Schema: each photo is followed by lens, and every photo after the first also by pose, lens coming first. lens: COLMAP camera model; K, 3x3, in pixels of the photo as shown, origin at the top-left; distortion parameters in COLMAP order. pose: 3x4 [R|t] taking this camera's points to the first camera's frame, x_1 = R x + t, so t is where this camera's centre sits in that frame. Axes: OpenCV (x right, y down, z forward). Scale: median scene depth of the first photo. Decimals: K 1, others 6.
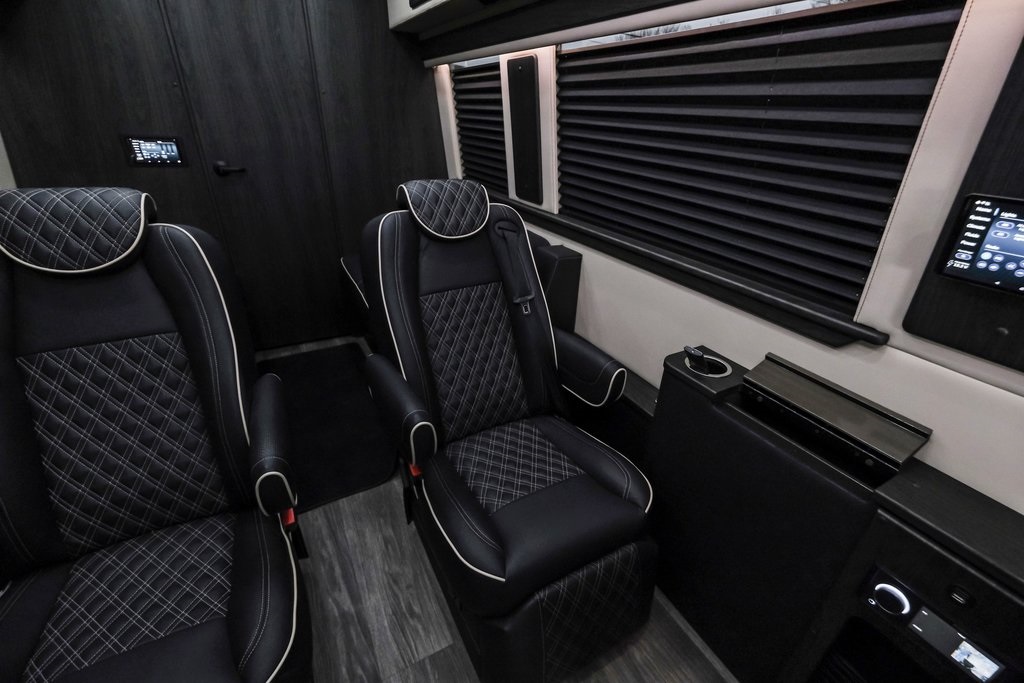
lens RADIAL K [[442.8, 0, 517.7], [0, 442.8, 342.2], [0, 0, 1]] dist [-0.009518, 0.002994]
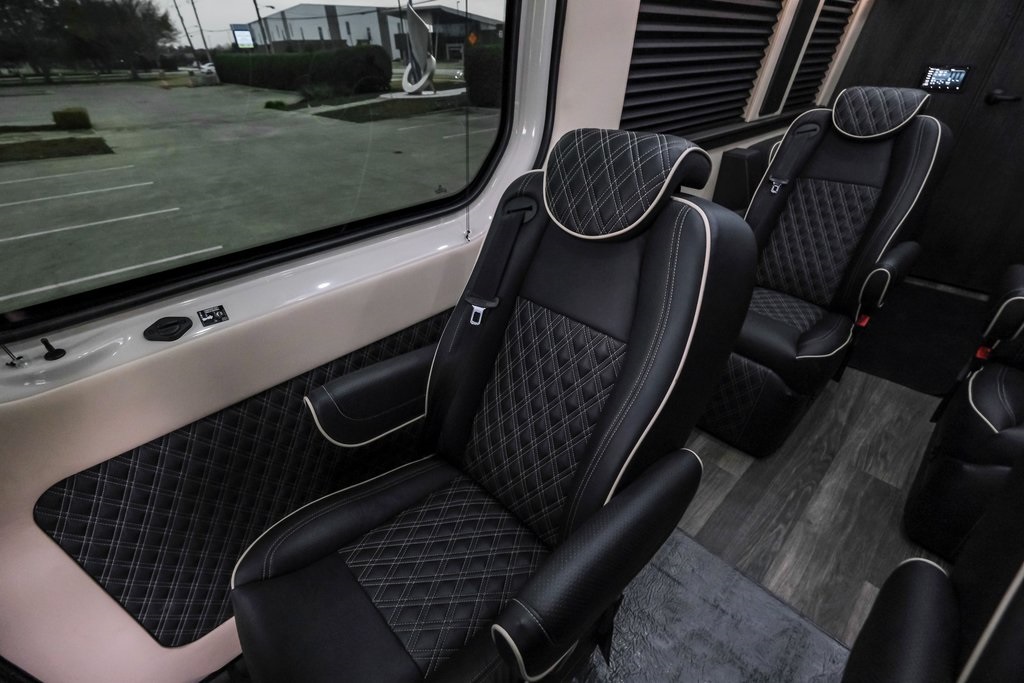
lens RADIAL K [[442.8, 0, 507.6], [0, 442.8, 342.1], [0, 0, 1]] dist [-0.009518, 0.002994]
pose [[0.238963, 0.495958, -0.834819, 0.357438], [-0.418516, 0.828379, 0.372334, 0.303383], [0.876208, 0.260411, 0.405518, -0.483147]]
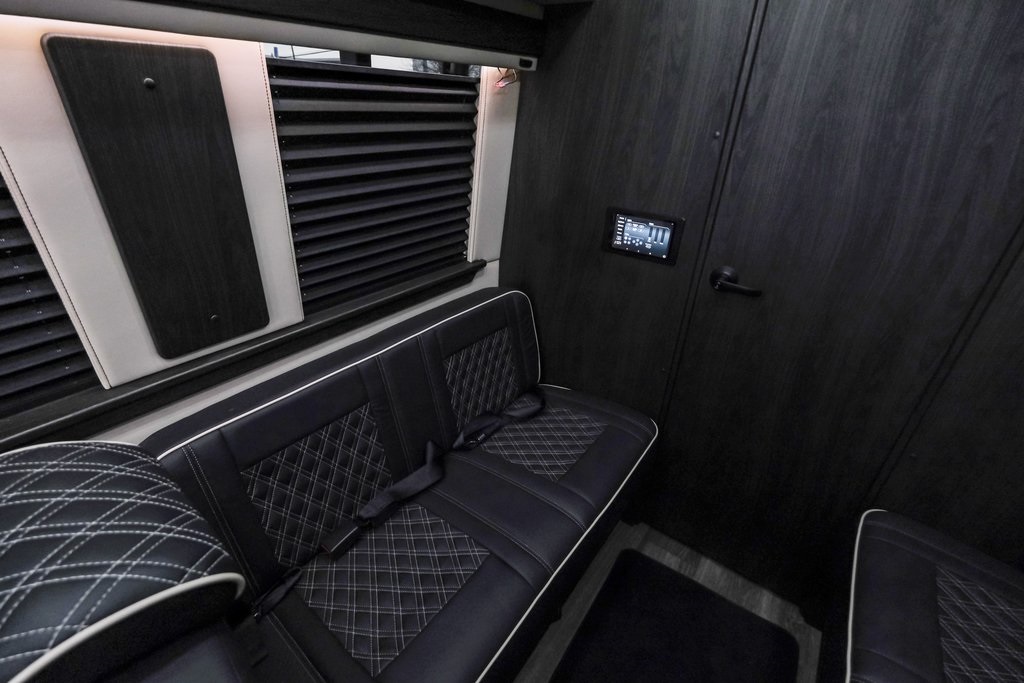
lens RADIAL K [[442.8, 0, 496.4], [0, 442.8, 346.3], [0, 0, 1]] dist [-0.009518, 0.002994]
pose [[0.404741, 0.403088, -0.820795, -0.455254], [-0.424618, 0.877808, 0.221704, -0.494497], [0.809867, 0.258792, 0.526443, 0.764252]]
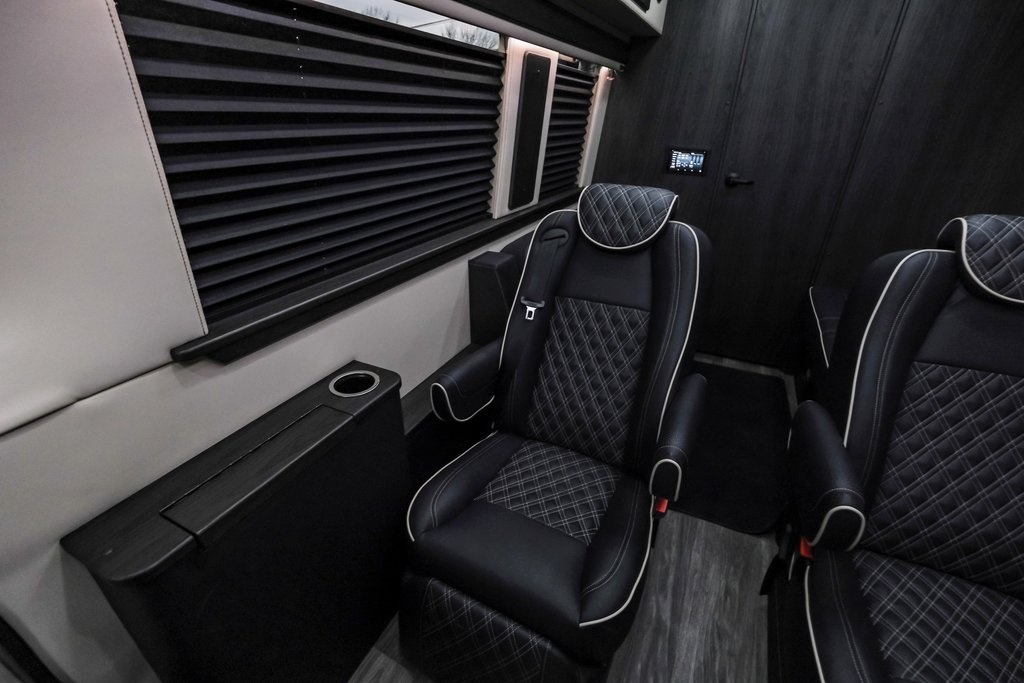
lens RADIAL K [[442.8, 0, 503.2], [0, 442.8, 346.1], [0, 0, 1]] dist [-0.009518, 0.002994]
pose [[0.553119, 0.350892, -0.755602, -0.047294], [-0.366662, 0.916941, 0.157411, 0.014006], [0.748076, 0.189983, 0.635837, -0.022881]]
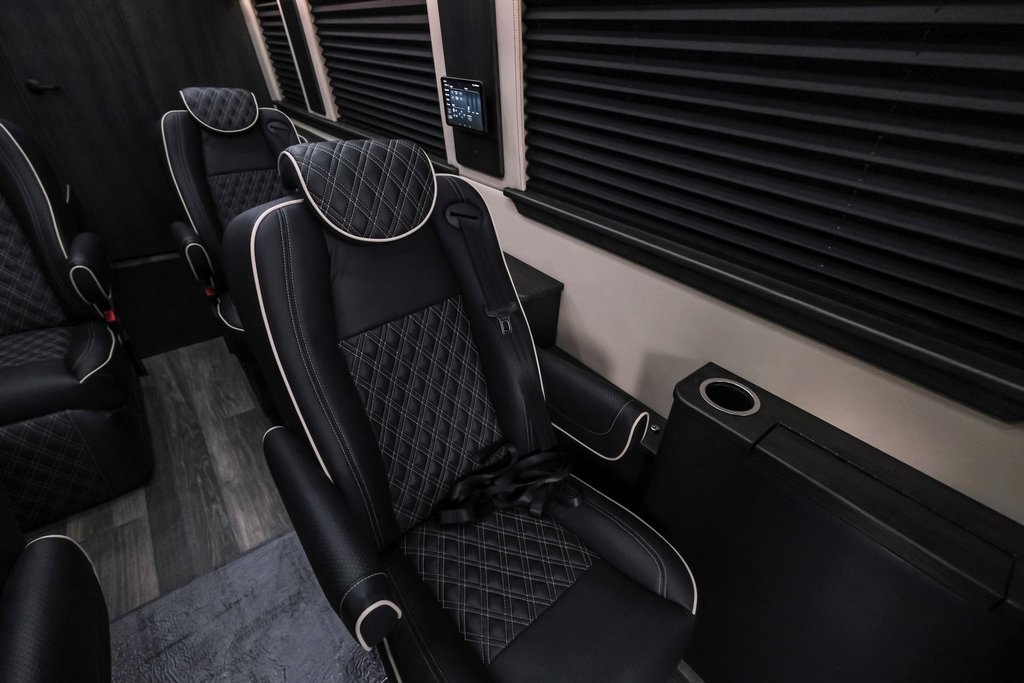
lens RADIAL K [[442.8, 0, 518.8], [0, 442.8, 341.9], [0, 0, 1]] dist [-0.009518, 0.002994]
pose [[0.984135, -0.083064, 0.156774, 0.457544], [0.065993, 0.991613, 0.111125, 0.306406], [-0.164690, -0.099016, 0.981363, -0.532285]]
